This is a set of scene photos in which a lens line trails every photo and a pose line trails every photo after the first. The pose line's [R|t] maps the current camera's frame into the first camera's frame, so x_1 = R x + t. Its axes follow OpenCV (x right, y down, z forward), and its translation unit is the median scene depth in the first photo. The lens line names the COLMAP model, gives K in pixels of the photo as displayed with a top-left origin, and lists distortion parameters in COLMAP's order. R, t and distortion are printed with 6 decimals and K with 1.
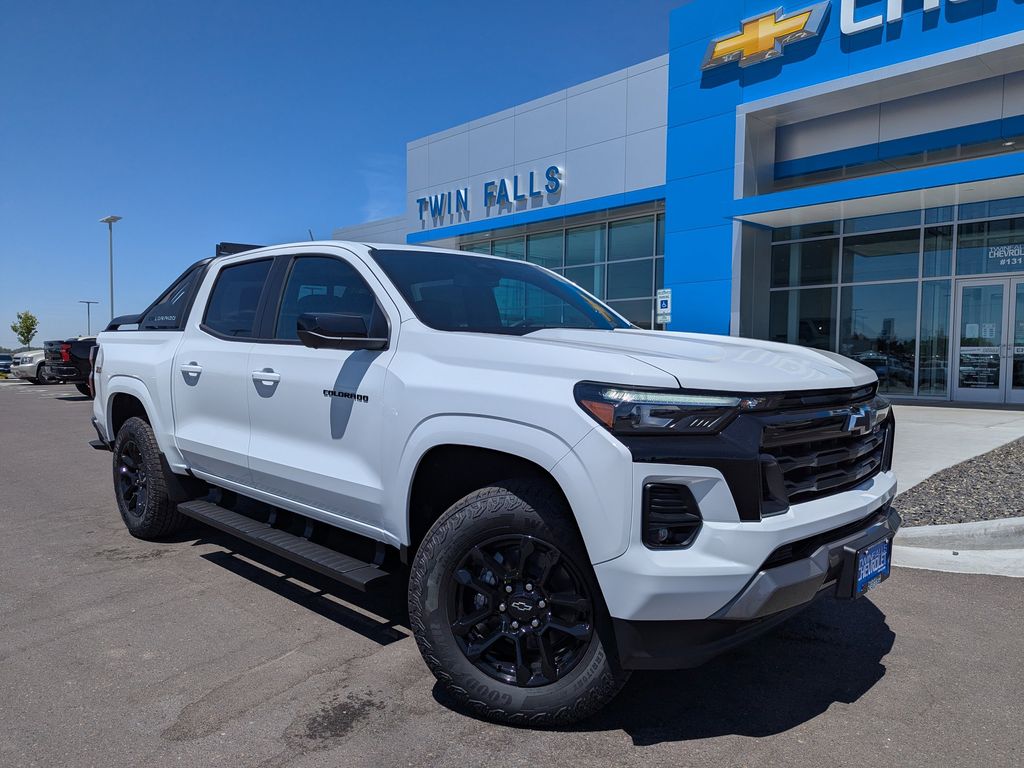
lens RADIAL K [[735.0, 0, 520.1], [0, 735.0, 397.5], [0, 0, 1]] dist [0.044645, -0.039287]
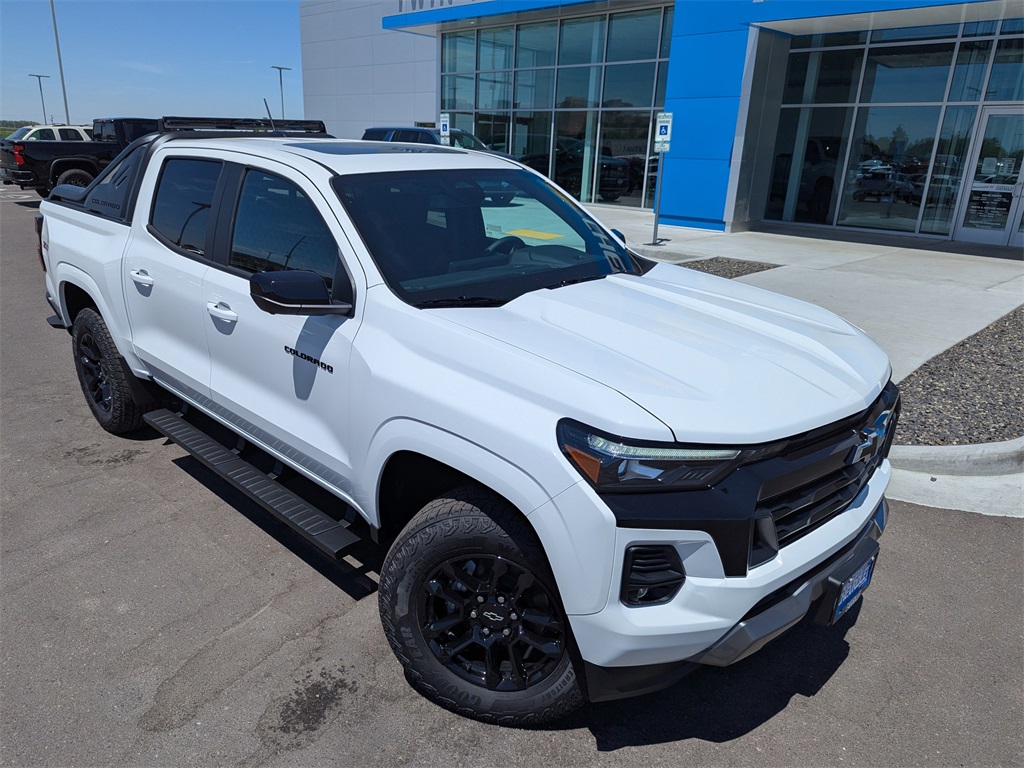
lens RADIAL K [[735.0, 0, 505.0], [0, 735.0, 399.7], [0, 0, 1]] dist [0.044645, -0.039287]
pose [[0.999538, 0.029171, 0.008503, 0.000960], [-0.030383, 0.962508, 0.269547, -0.215357], [-0.000321, -0.269680, 0.962950, 0.107039]]
